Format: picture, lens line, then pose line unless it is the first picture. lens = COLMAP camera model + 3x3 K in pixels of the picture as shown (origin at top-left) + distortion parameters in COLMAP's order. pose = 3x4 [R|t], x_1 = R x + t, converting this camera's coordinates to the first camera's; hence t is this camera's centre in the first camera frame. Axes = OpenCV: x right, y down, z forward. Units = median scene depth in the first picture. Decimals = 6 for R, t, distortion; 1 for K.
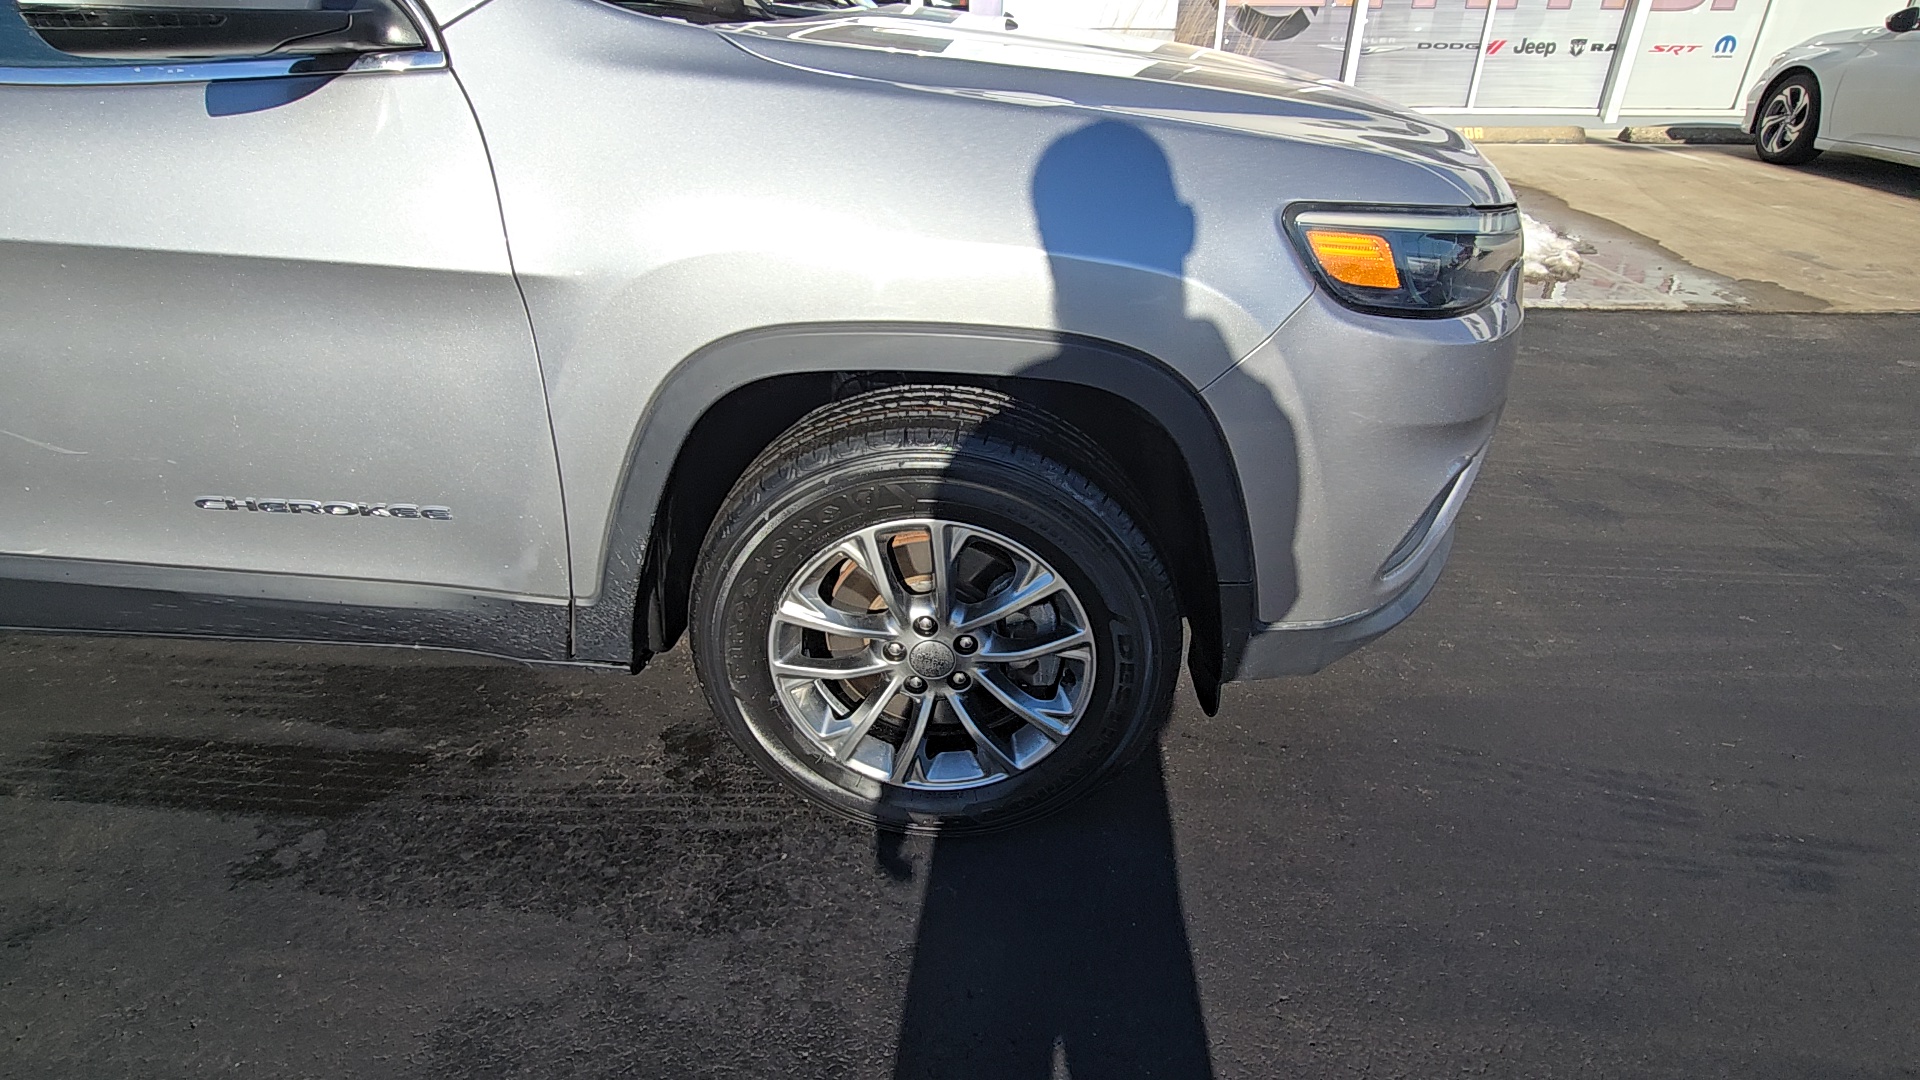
lens RADIAL K [[965.8, 0, 953.5], [0, 965.8, 552.0], [0, 0, 1]] dist [-0.001613, 0.000676]
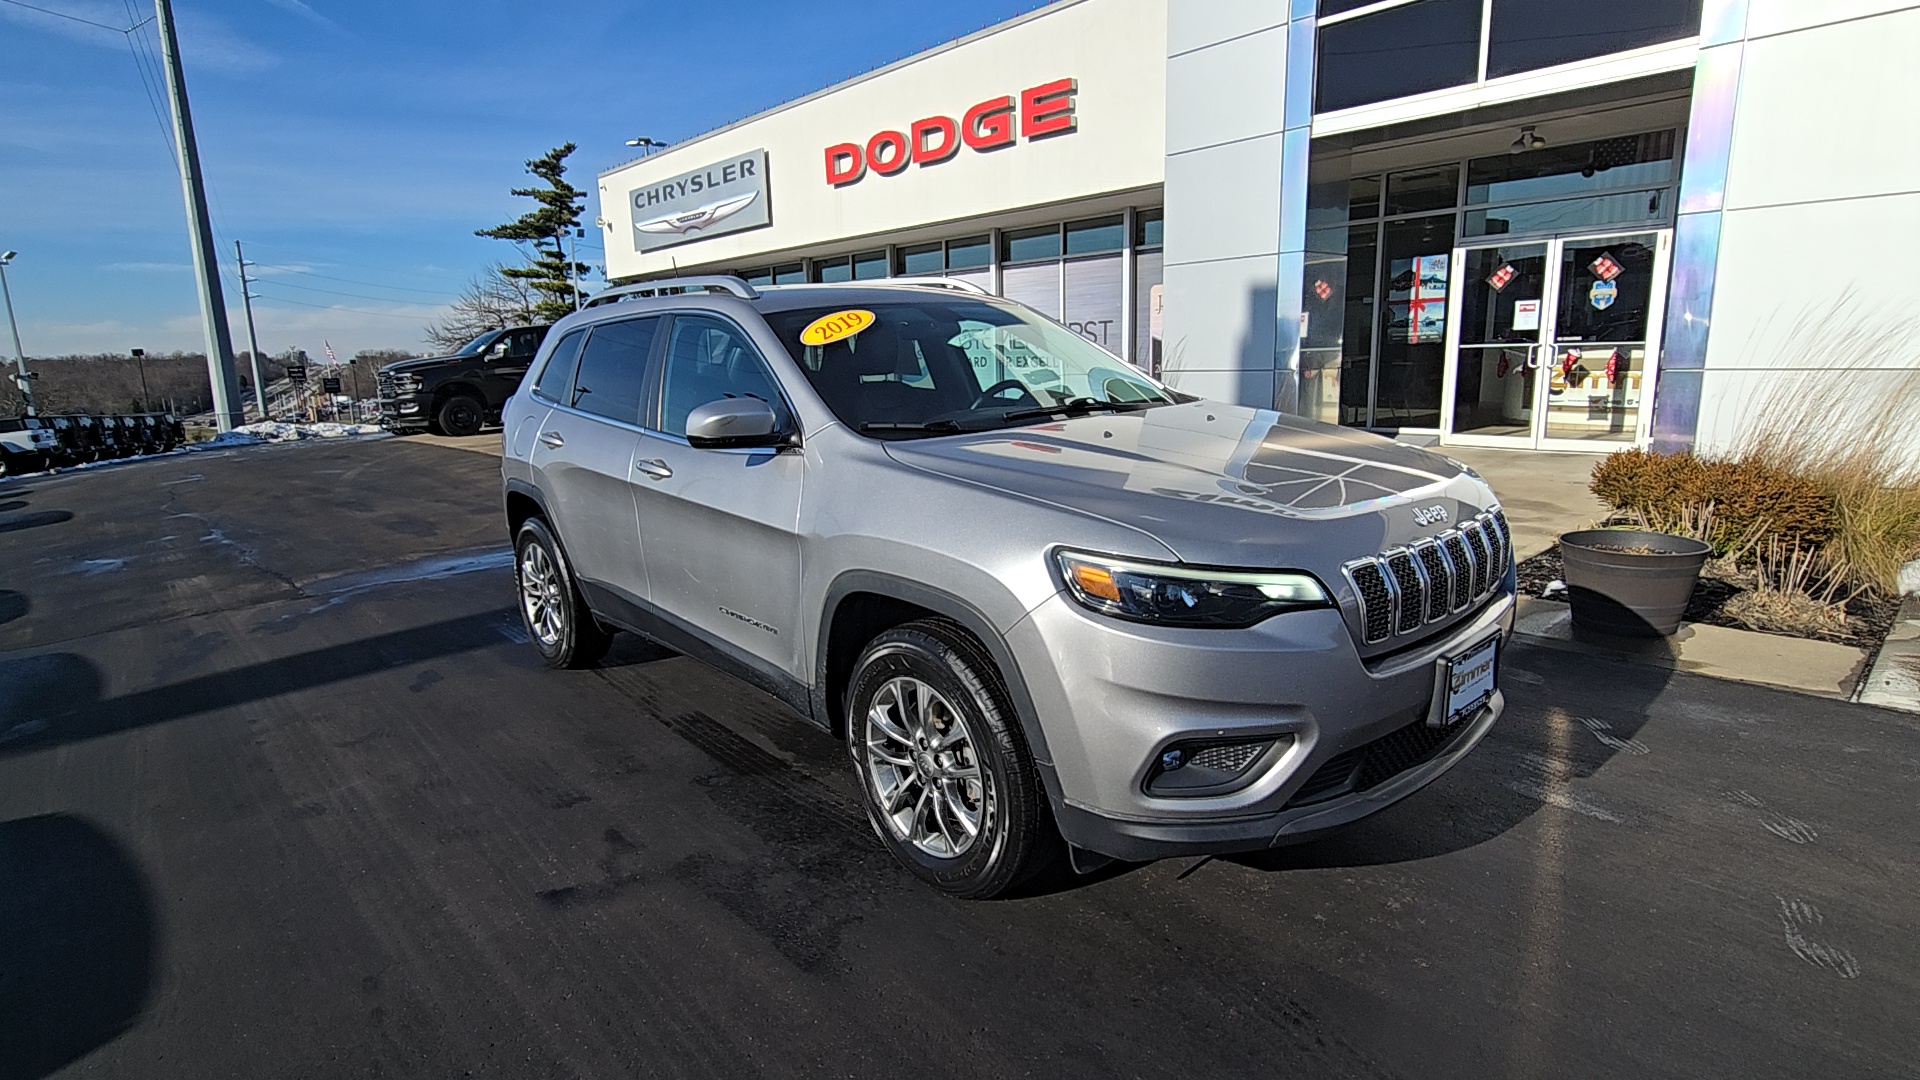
lens RADIAL K [[974.3, 0, 952.6], [0, 974.3, 547.0], [0, 0, 1]] dist [0.001810, -0.001589]
pose [[0.698969, 0.121370, -0.704778, 0.246449], [-0.319277, 0.934789, -0.155666, 0.000007], [0.639925, 0.333825, 0.692139, -0.070168]]
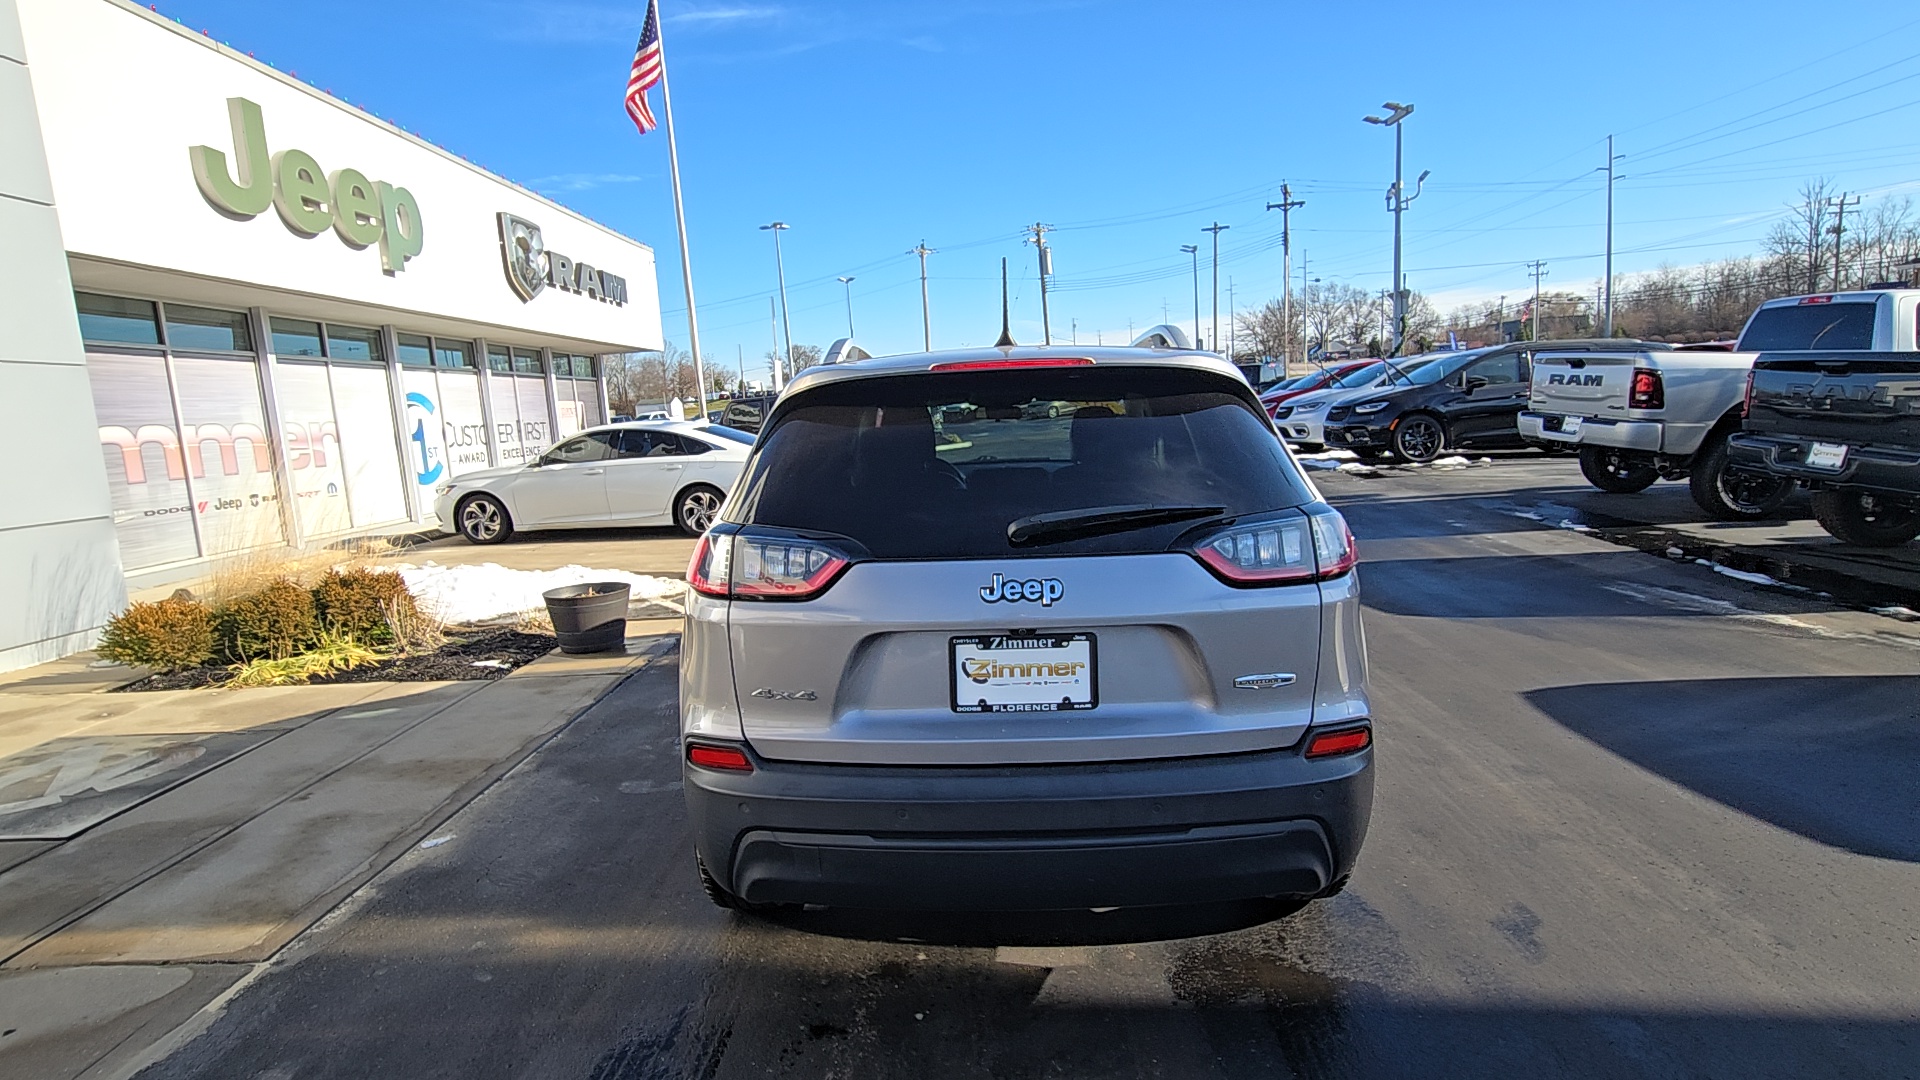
lens RADIAL K [[965.8, 0, 953.5], [0, 965.8, 552.0], [0, 0, 1]] dist [-0.001613, 0.000676]
pose [[-0.011567, -0.147526, 0.988991, -0.787421], [0.536492, 0.833732, 0.130641, -0.201396], [-0.843826, 0.532097, 0.069503, 0.264060]]
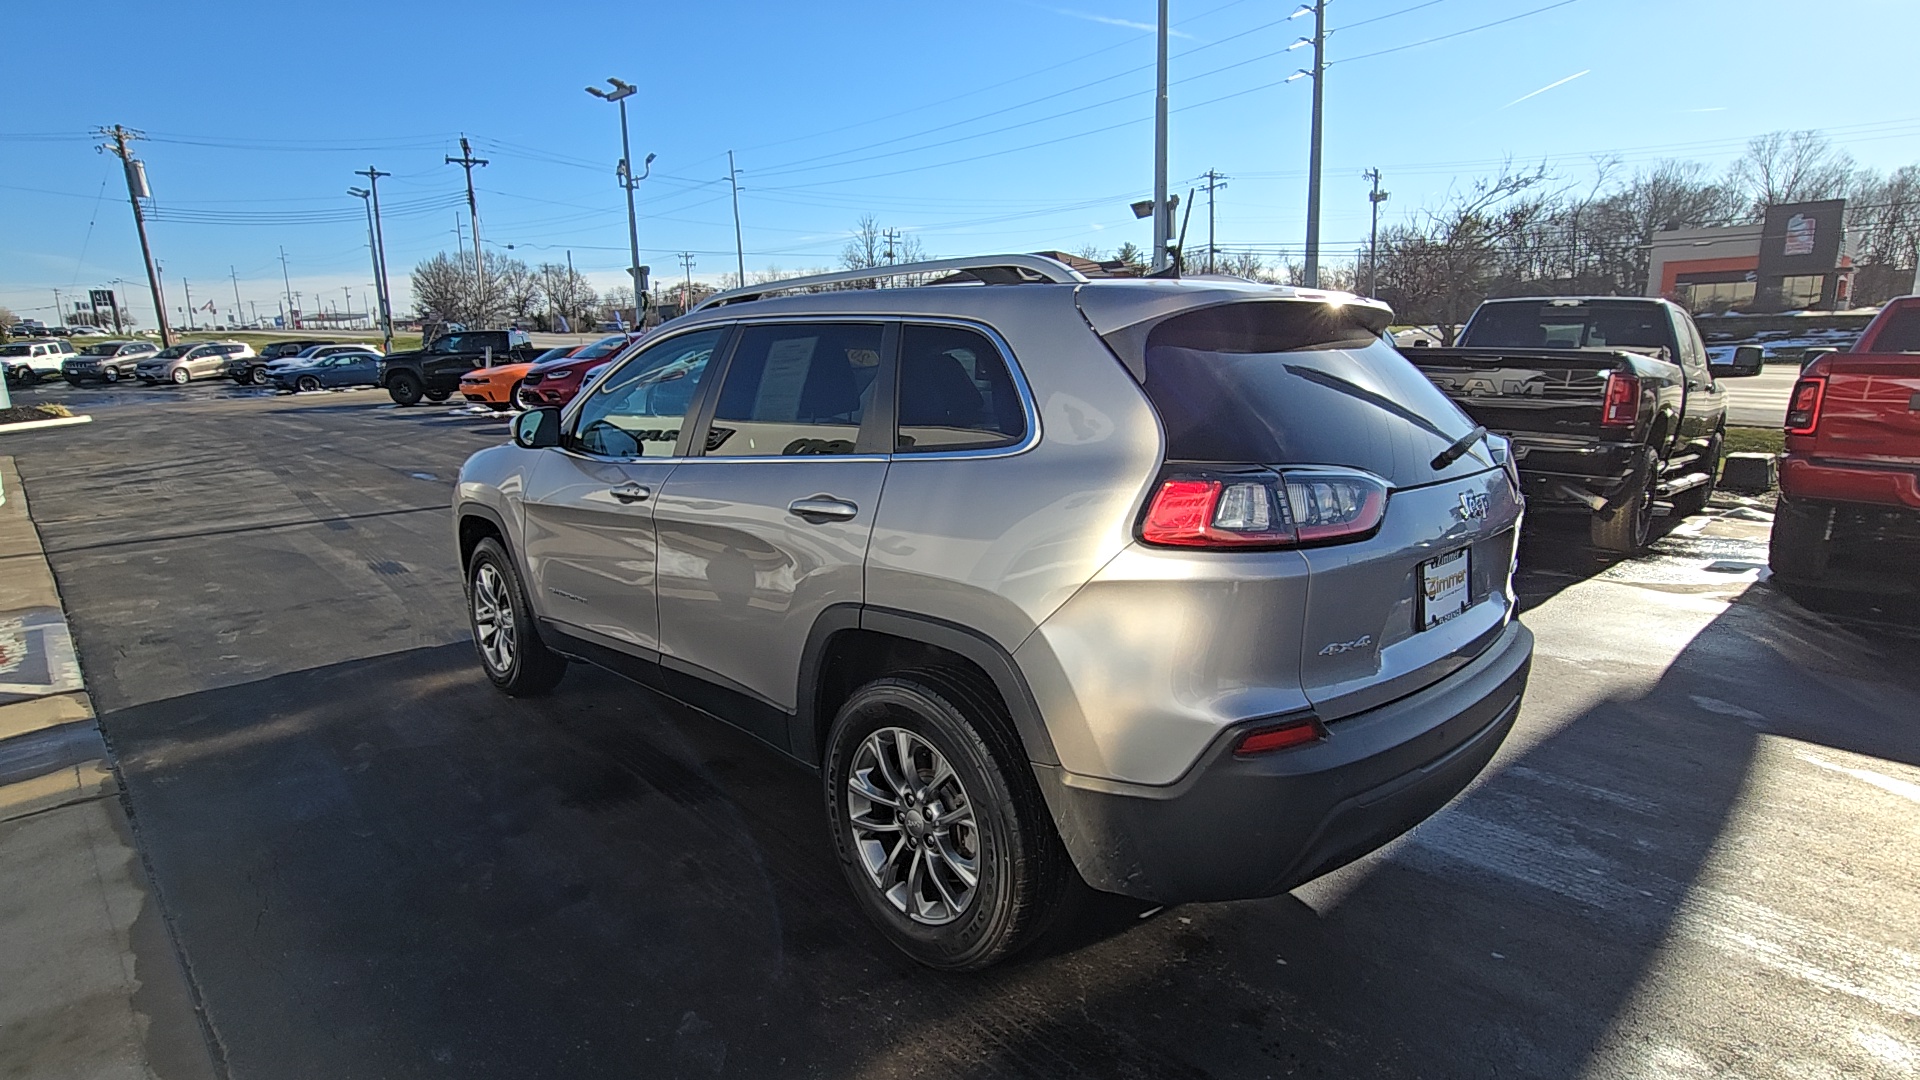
lens RADIAL K [[965.8, 0, 953.5], [0, 965.8, 552.0], [0, 0, 1]] dist [-0.001613, 0.000676]
pose [[-0.732103, -0.124864, 0.669652, -0.604606], [0.350671, 0.773709, 0.527640, -0.358013], [-0.583999, 0.621114, -0.522649, 0.547388]]
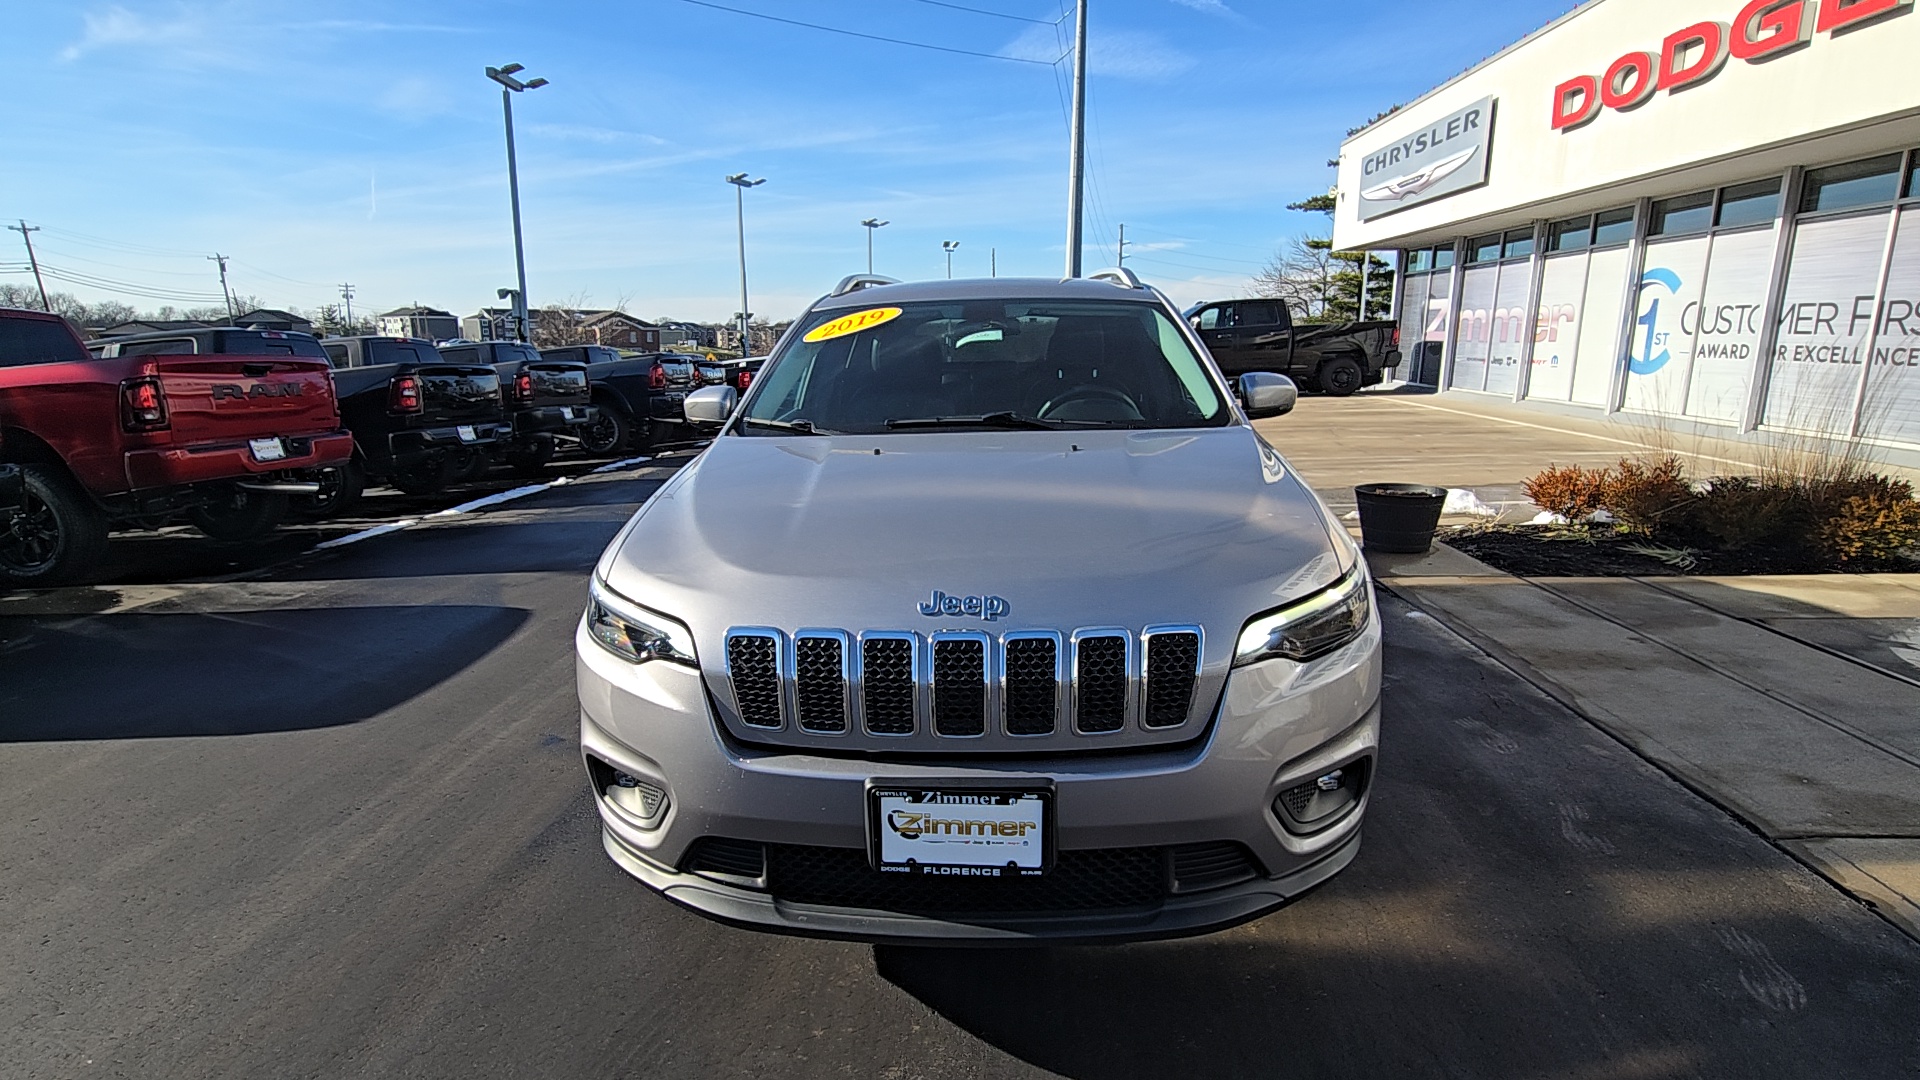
lens RADIAL K [[970.6, 0, 939.3], [0, 970.6, 546.2], [0, 0, 1]] dist [0.000053, -0.000453]
pose [[-0.031421, 0.214205, -0.976283, 0.365863], [-0.480671, 0.853161, 0.202661, -0.173700], [0.876338, 0.475639, 0.076155, 0.229231]]
